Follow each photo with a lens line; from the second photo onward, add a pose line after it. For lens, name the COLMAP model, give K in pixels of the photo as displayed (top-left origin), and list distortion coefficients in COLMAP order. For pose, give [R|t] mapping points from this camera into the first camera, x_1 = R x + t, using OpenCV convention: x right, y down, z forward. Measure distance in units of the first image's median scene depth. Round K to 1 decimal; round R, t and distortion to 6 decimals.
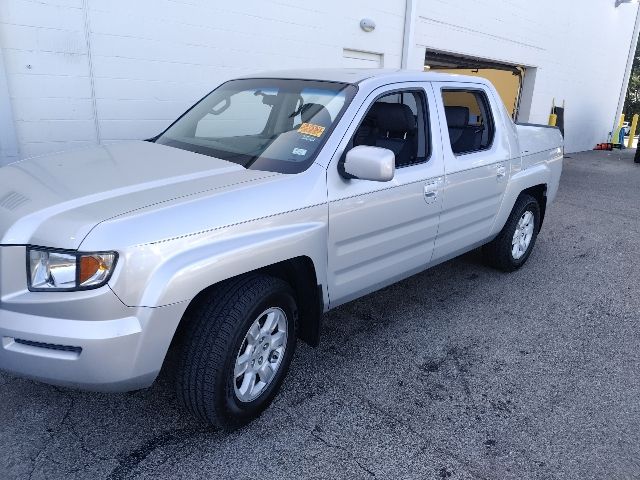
lens RADIAL K [[441.6, 0, 317.9], [0, 441.6, 242.3], [0, 0, 1]] dist [-0.006399, -0.003527]
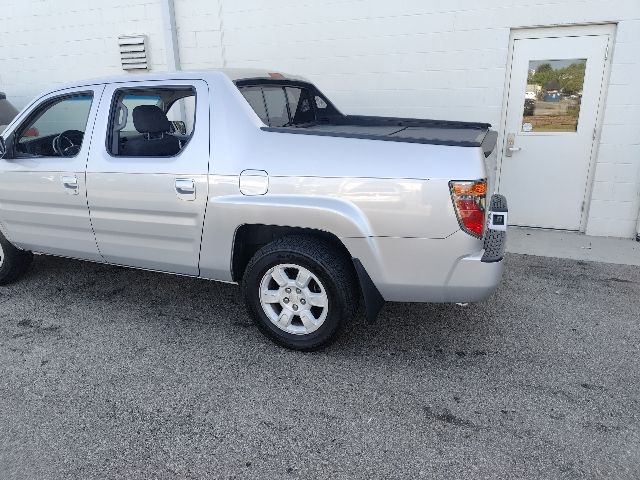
lens RADIAL K [[451.6, 0, 323.6], [0, 451.6, 238.9], [0, 0, 1]] dist [0.004629, 0.001945]
pose [[0.424636, 0.240602, -0.872809, 1.514793], [-0.262439, 0.955362, 0.135678, -0.296178], [0.866493, 0.171445, 0.468824, 1.019026]]
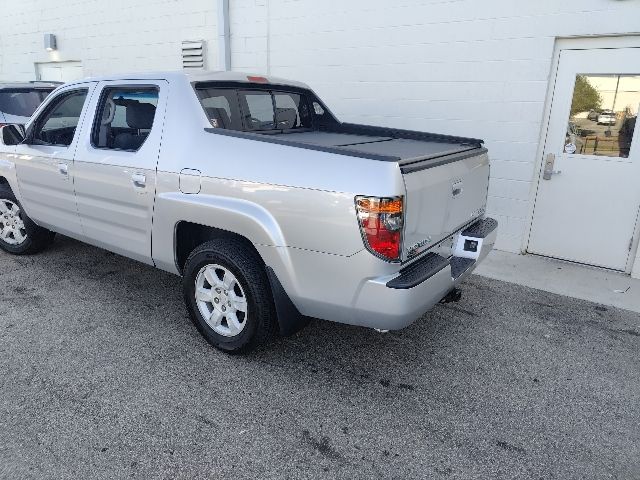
lens RADIAL K [[448.9, 0, 317.7], [0, 448.9, 239.1], [0, 0, 1]] dist [0.006600, -0.001121]
pose [[0.200625, 0.262038, -0.943973, 1.593407], [-0.332075, 0.924709, 0.186114, -0.395011], [0.921670, 0.276131, 0.272536, 1.330701]]
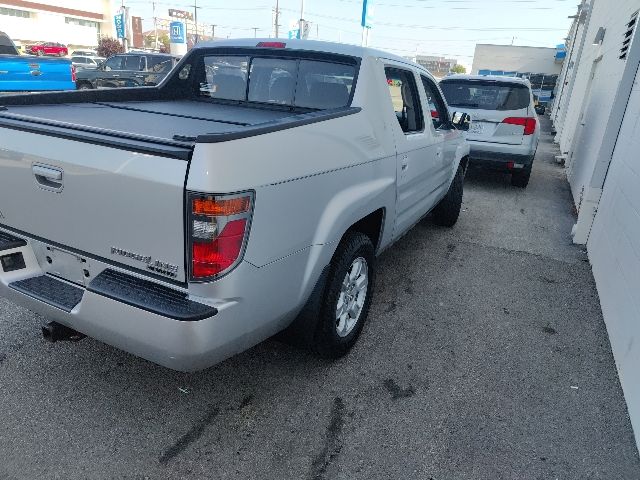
lens RADIAL K [[451.2, 0, 320.1], [0, 451.2, 236.1], [0, 0, 1]] dist [0.009174, 0.000345]
pose [[-0.935623, 0.022684, -0.352270, 0.589524], [-0.202344, 0.783250, 0.587858, -0.804985], [0.289250, 0.621293, -0.728237, 2.463956]]
